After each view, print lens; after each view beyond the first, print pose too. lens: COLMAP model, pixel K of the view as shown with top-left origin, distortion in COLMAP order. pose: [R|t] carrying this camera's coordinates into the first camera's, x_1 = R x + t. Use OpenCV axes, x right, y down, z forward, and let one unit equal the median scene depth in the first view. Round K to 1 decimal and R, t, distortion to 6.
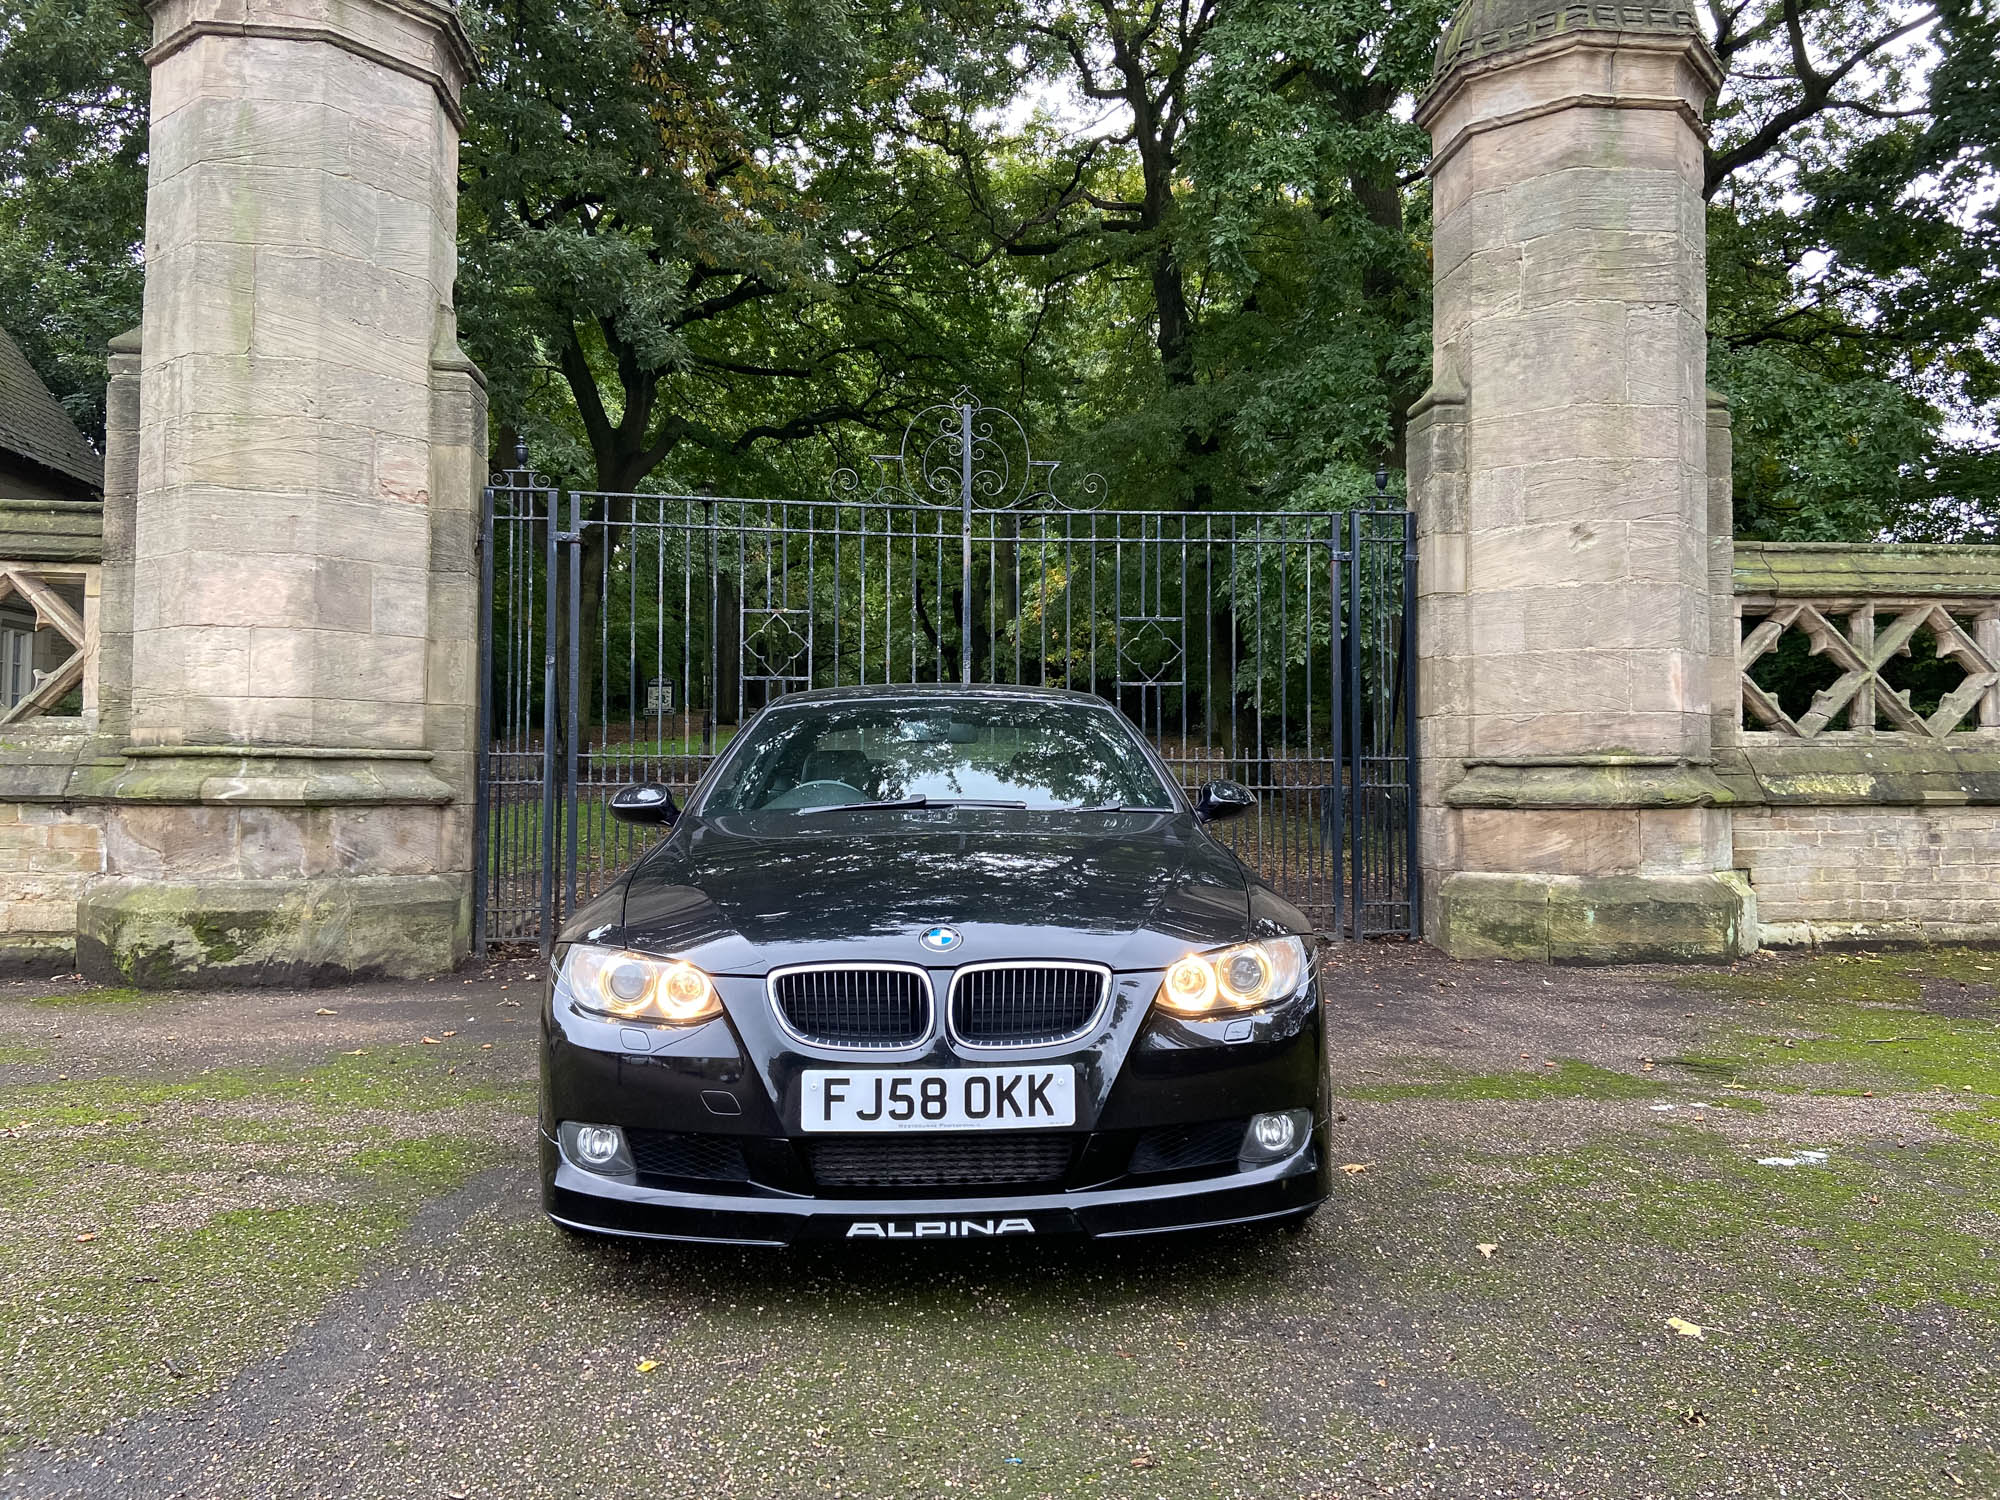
lens RADIAL K [[1523.0, 0, 1016.1], [0, 1523.0, 733.8], [0, 0, 1]] dist [0.130943, -0.166892]
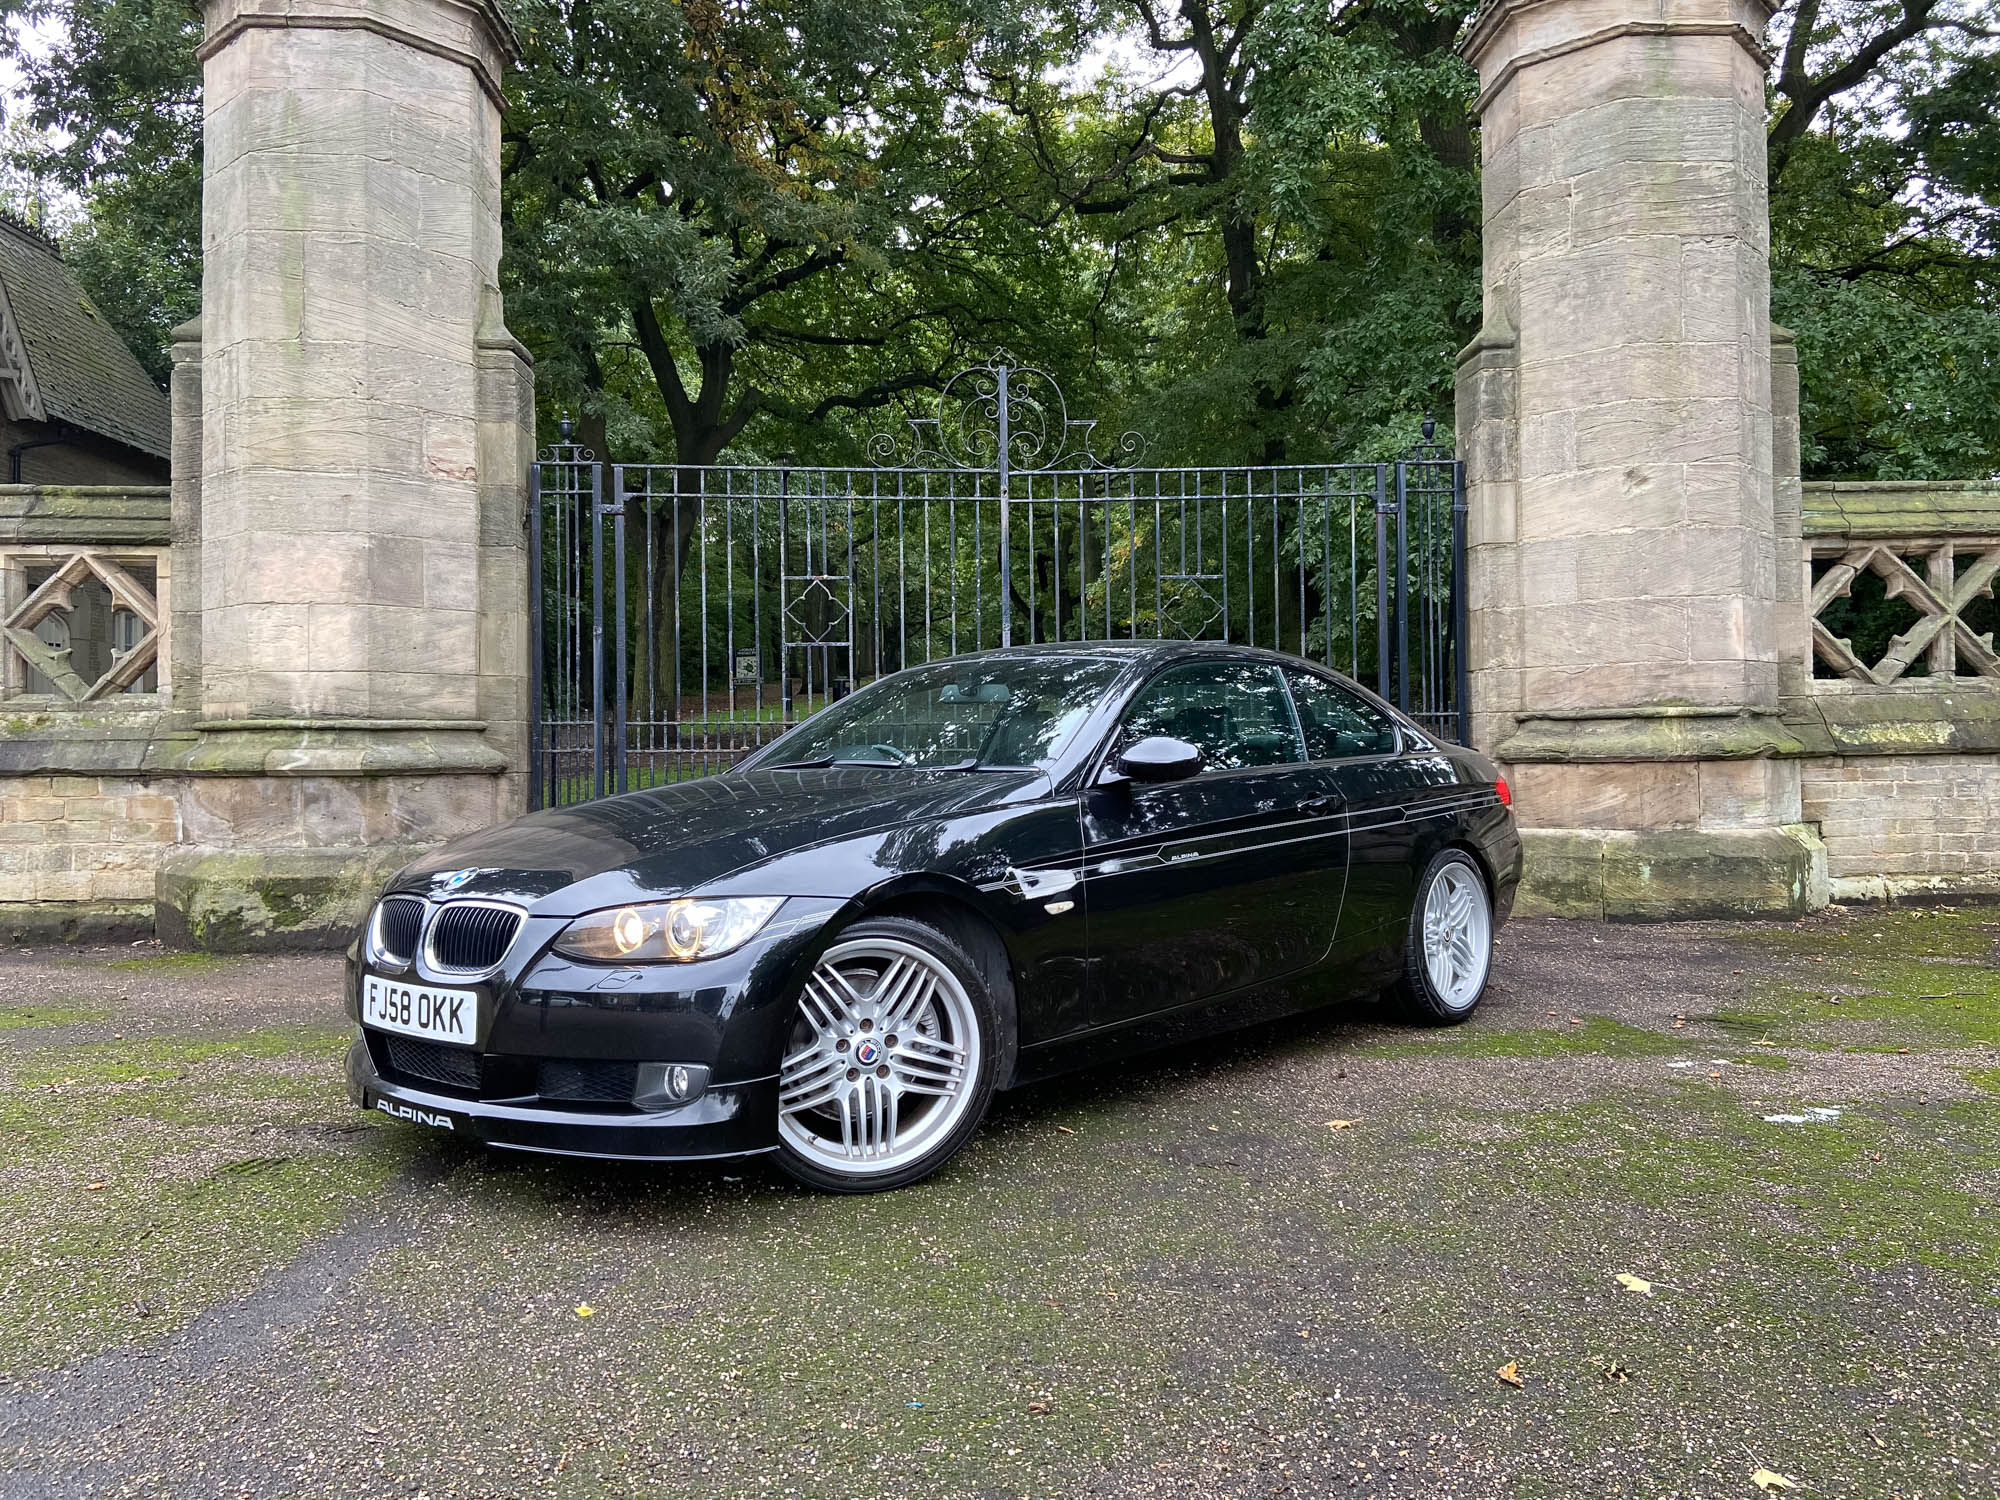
lens RADIAL K [[1521.5, 0, 1002.7], [0, 1521.5, 726.4], [0, 0, 1]] dist [0.135045, -0.173705]
pose [[0.997409, -0.015582, -0.070225, 0.036062], [0.016863, 0.999701, 0.017685, 0.002135], [0.069928, -0.018824, 0.997374, 0.000631]]
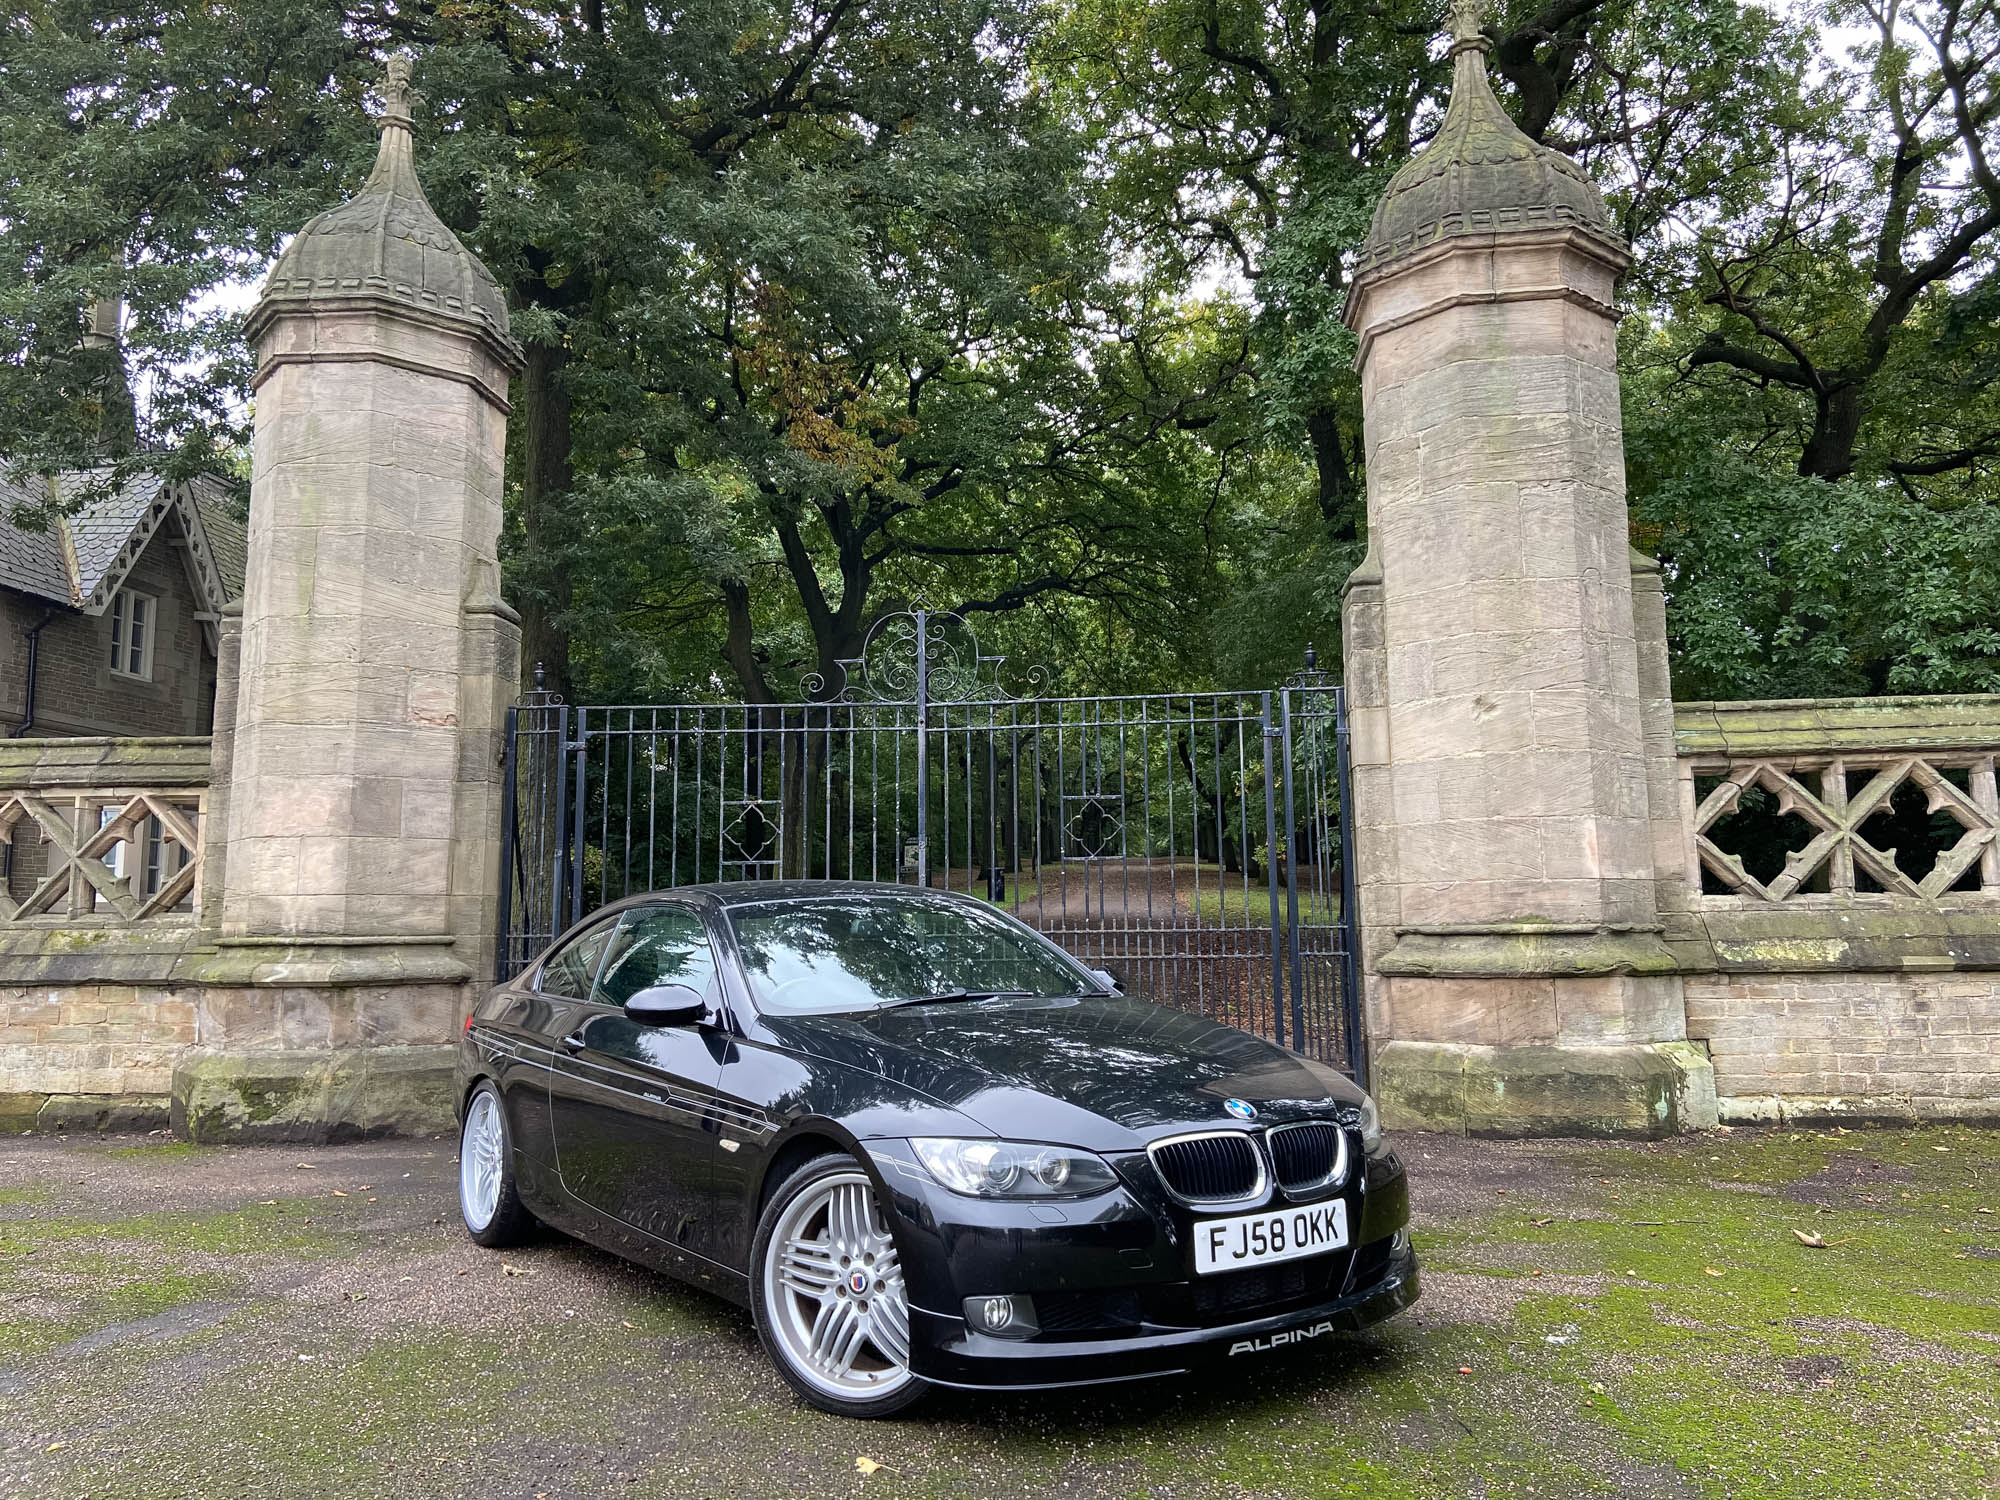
lens RADIAL K [[1527.3, 0, 1007.0], [0, 1527.3, 723.8], [0, 0, 1]] dist [0.129959, -0.164933]
pose [[0.976743, -0.041825, -0.210293, 0.271520], [0.020142, 0.994351, -0.104213, -0.016925], [0.213464, 0.097554, 0.972068, -0.060407]]
